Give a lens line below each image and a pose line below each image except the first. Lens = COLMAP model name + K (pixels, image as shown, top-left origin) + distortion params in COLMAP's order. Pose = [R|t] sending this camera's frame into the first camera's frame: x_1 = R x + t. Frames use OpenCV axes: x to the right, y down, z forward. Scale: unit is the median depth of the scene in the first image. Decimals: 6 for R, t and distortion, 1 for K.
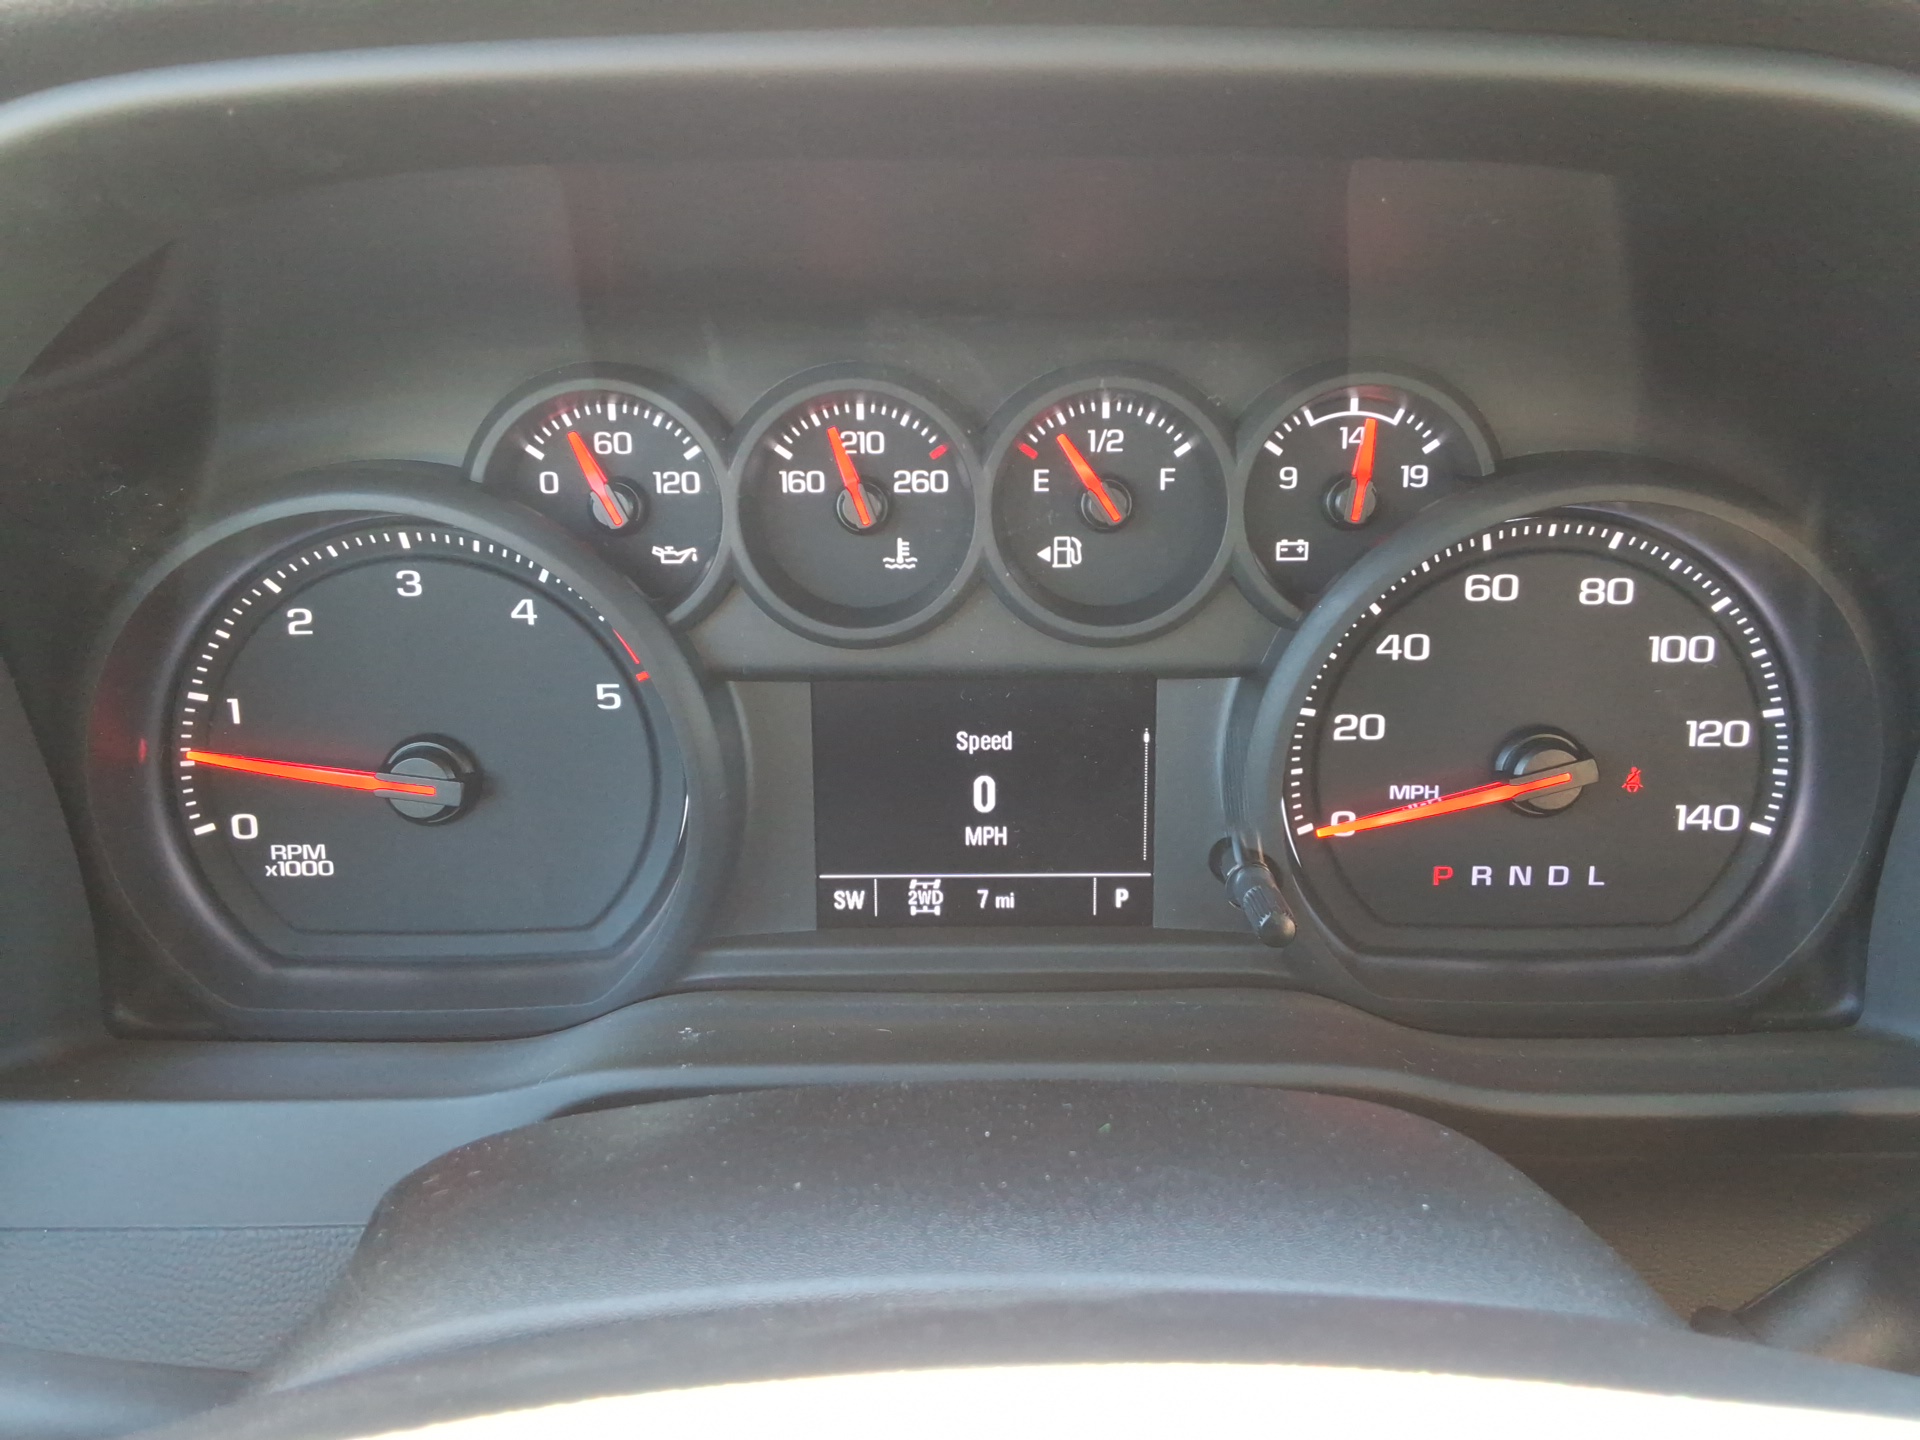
lens RADIAL K [[1557.2, 0, 960.9], [0, 1557.2, 719.7], [0, 0, 1]] dist [0.119502, -0.194988]
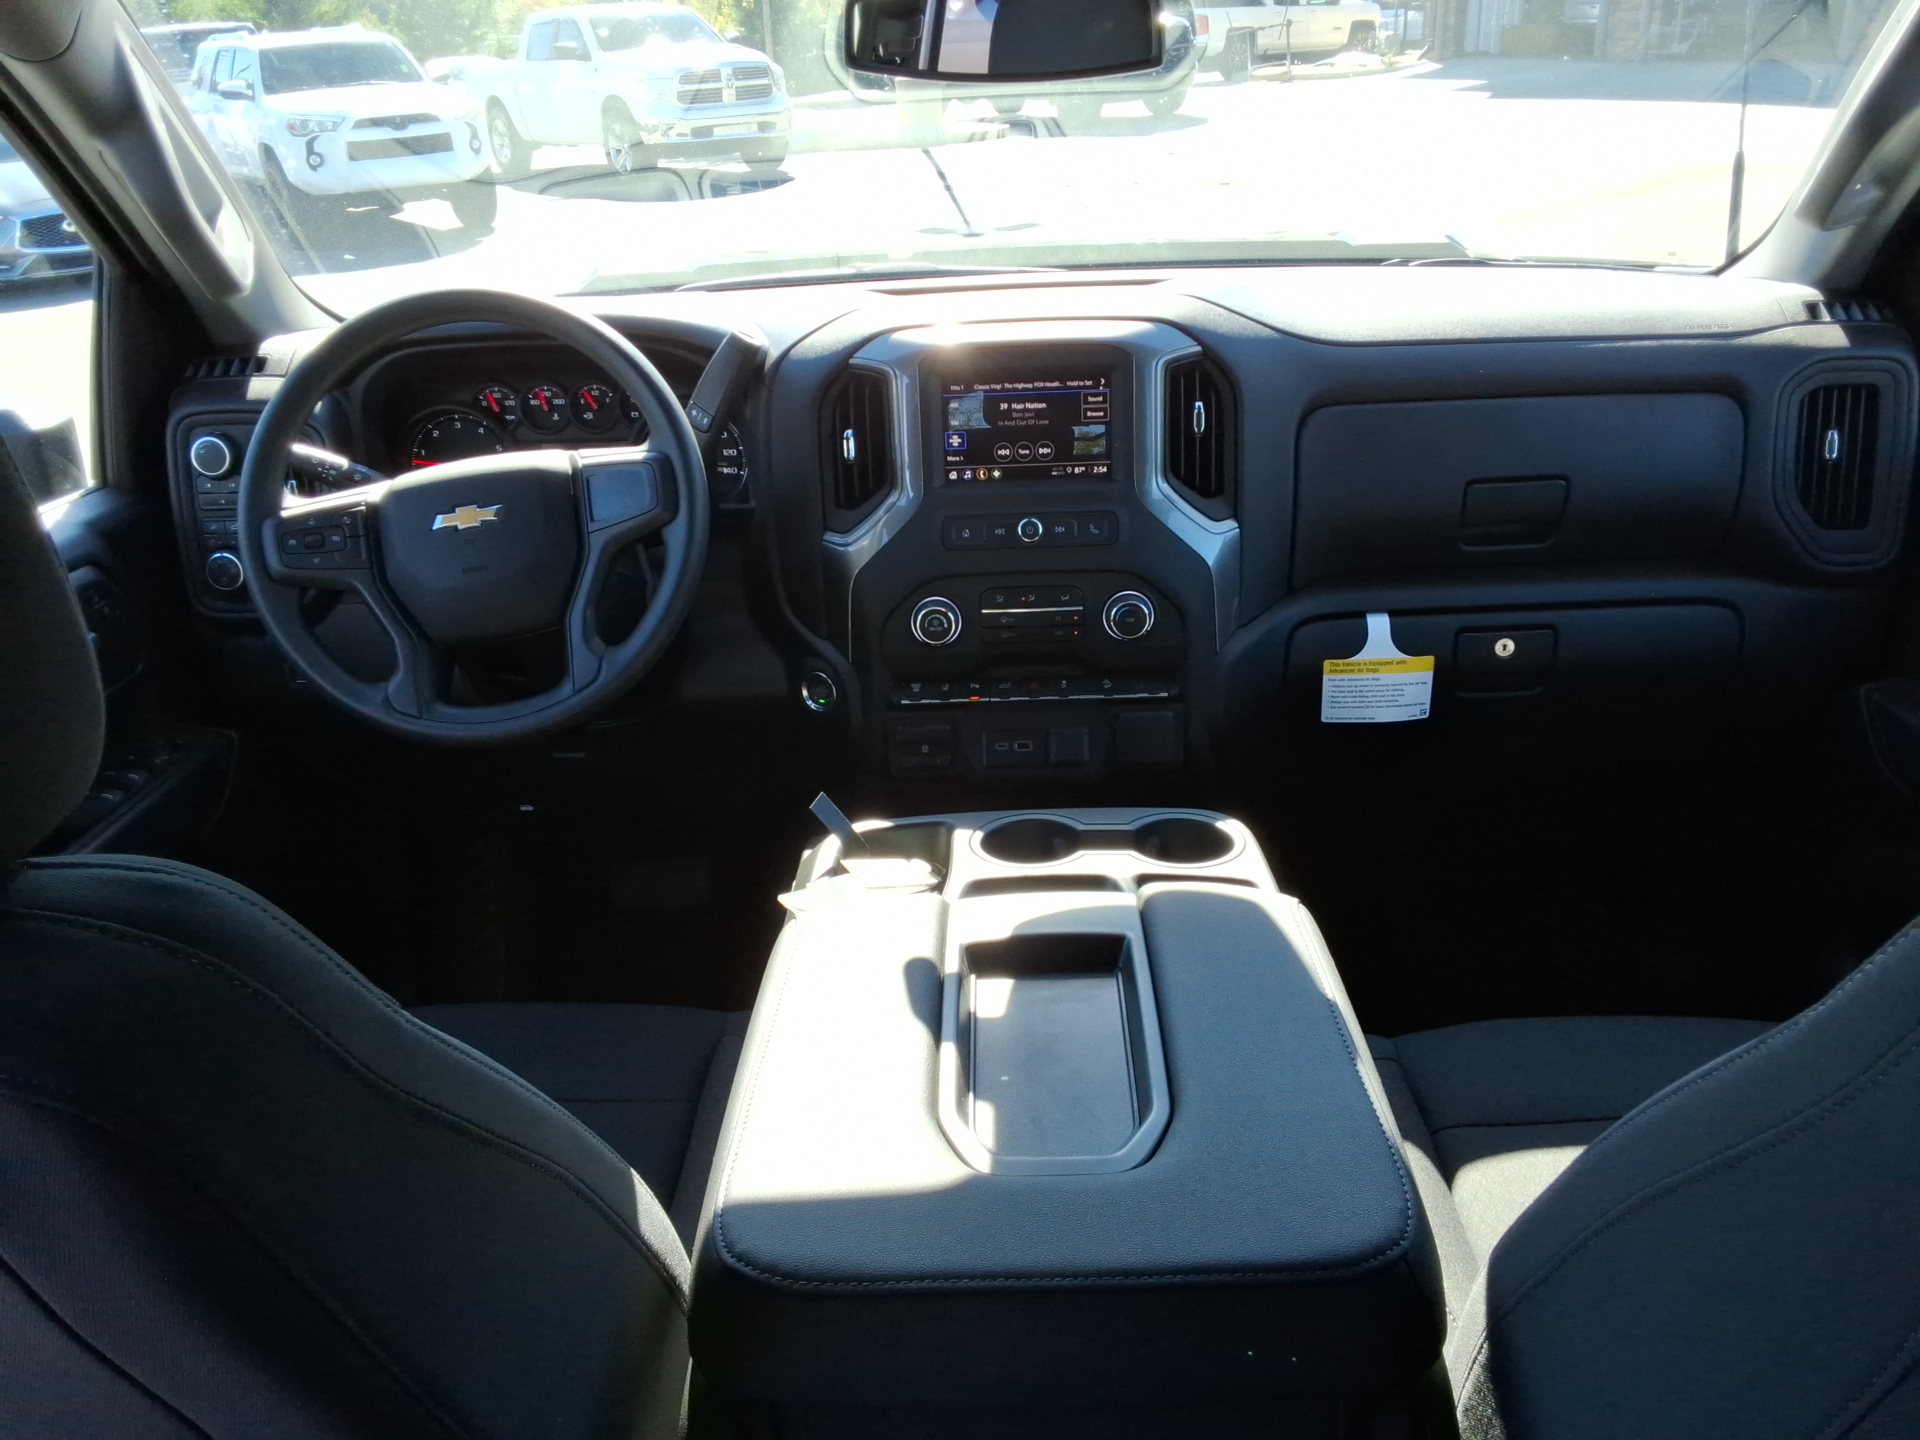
lens RADIAL K [[1542.8, 0, 966.6], [0, 1542.8, 708.9], [0, 0, 1]] dist [0.132422, -0.226353]
pose [[0.999449, -0.020498, -0.026121, 1.339335], [0.021013, 0.999588, 0.019572, 0.732055], [0.025709, -0.020110, 0.999467, -3.832867]]
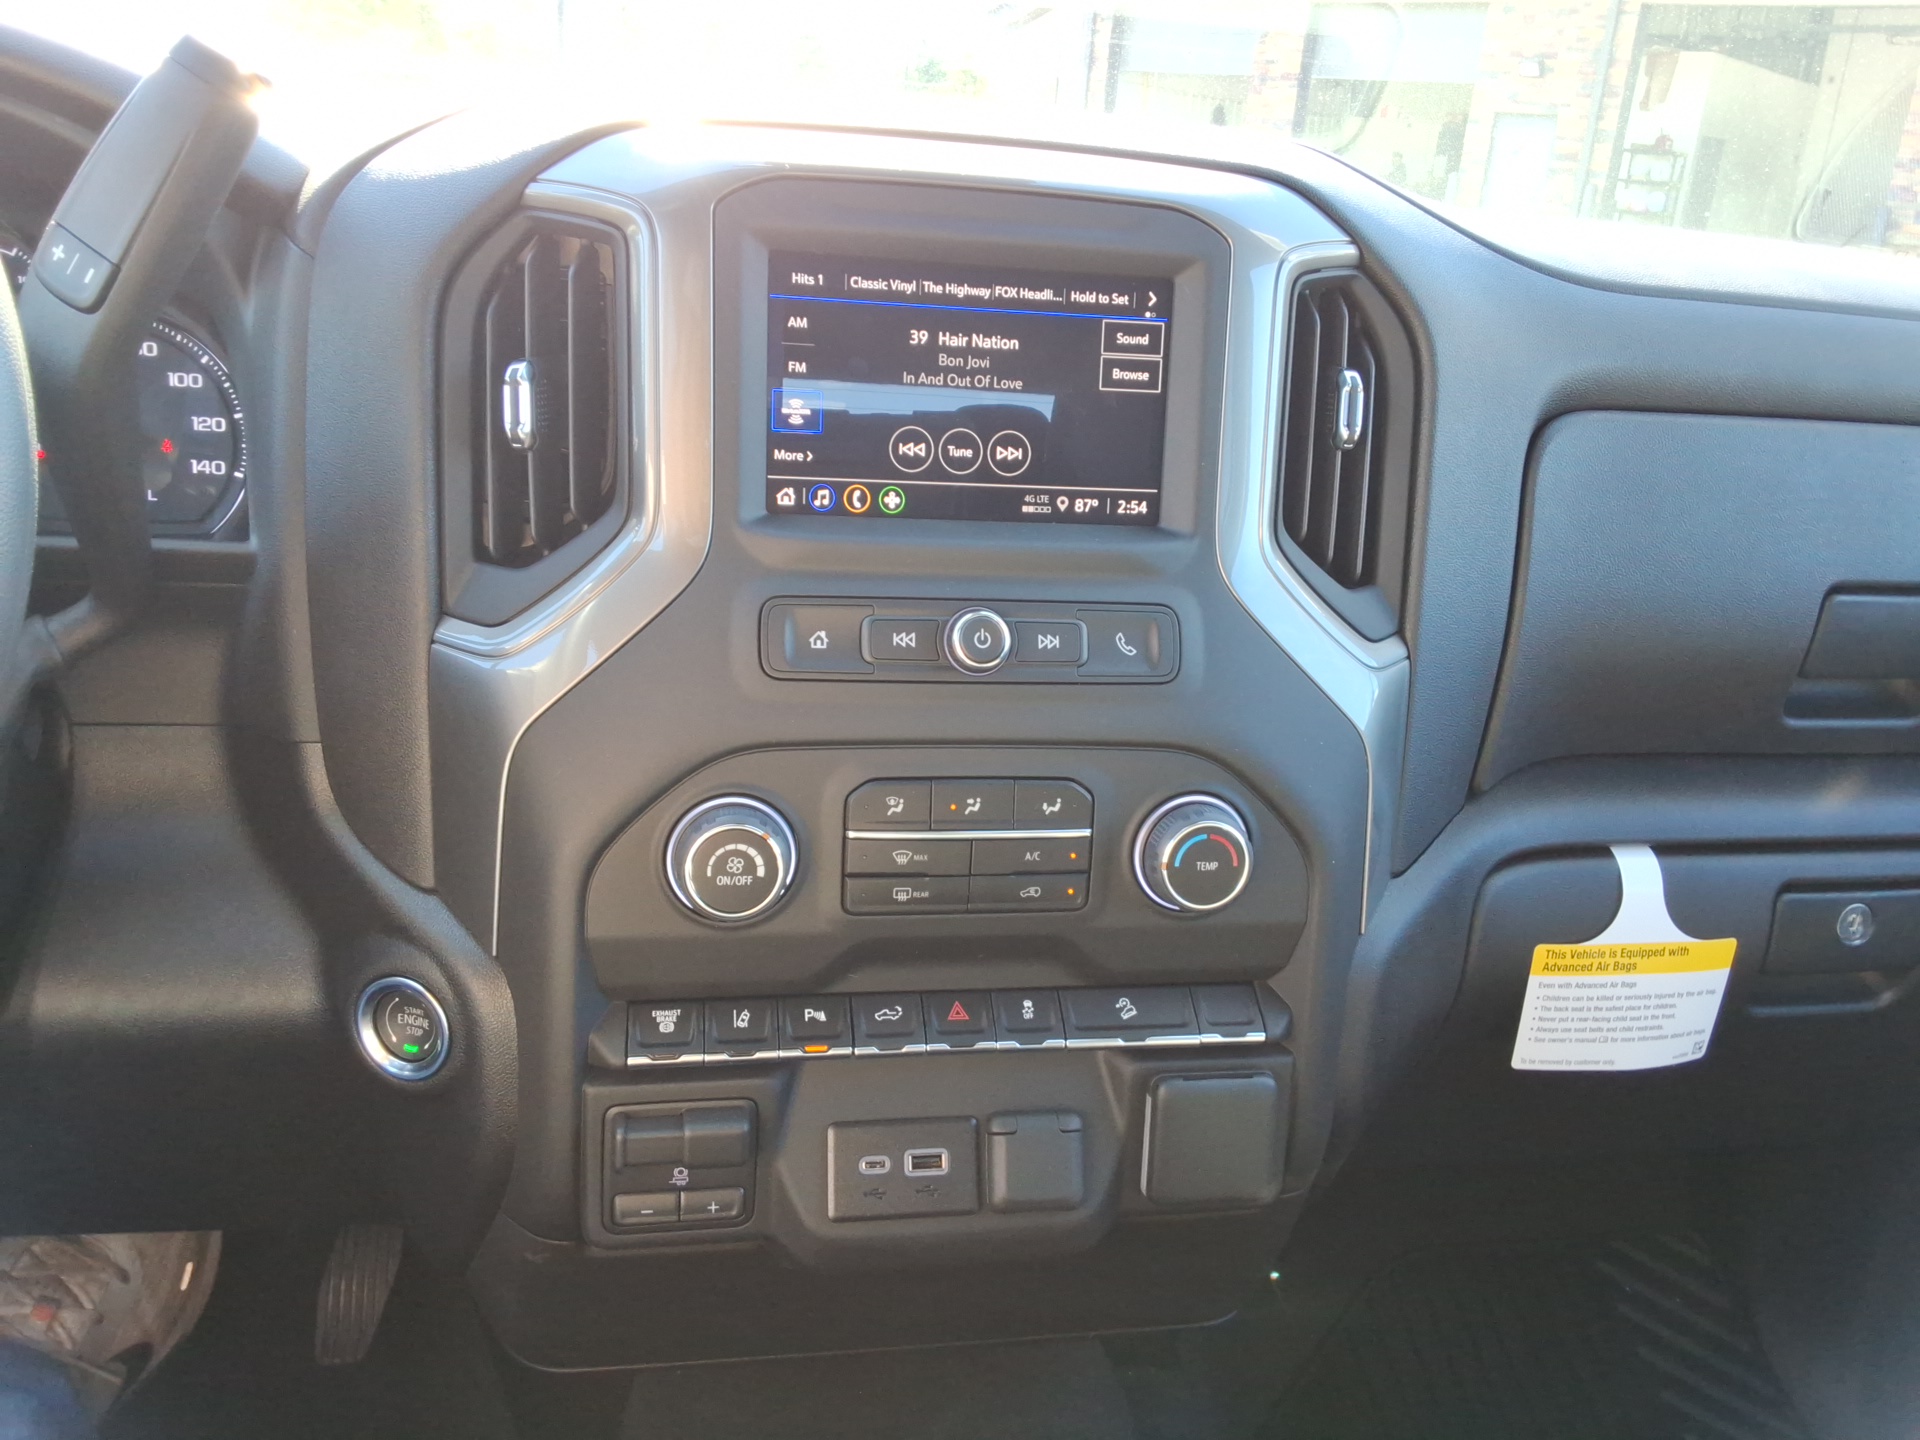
lens RADIAL K [[1579.1, 0, 977.9], [0, 1579.1, 710.7], [0, 0, 1]] dist [0.114183, -0.200446]
pose [[0.977249, 0.015242, 0.211545, 1.032769], [-0.002616, 0.998205, -0.059837, 0.506321], [-0.212077, 0.057922, 0.975535, -1.219910]]
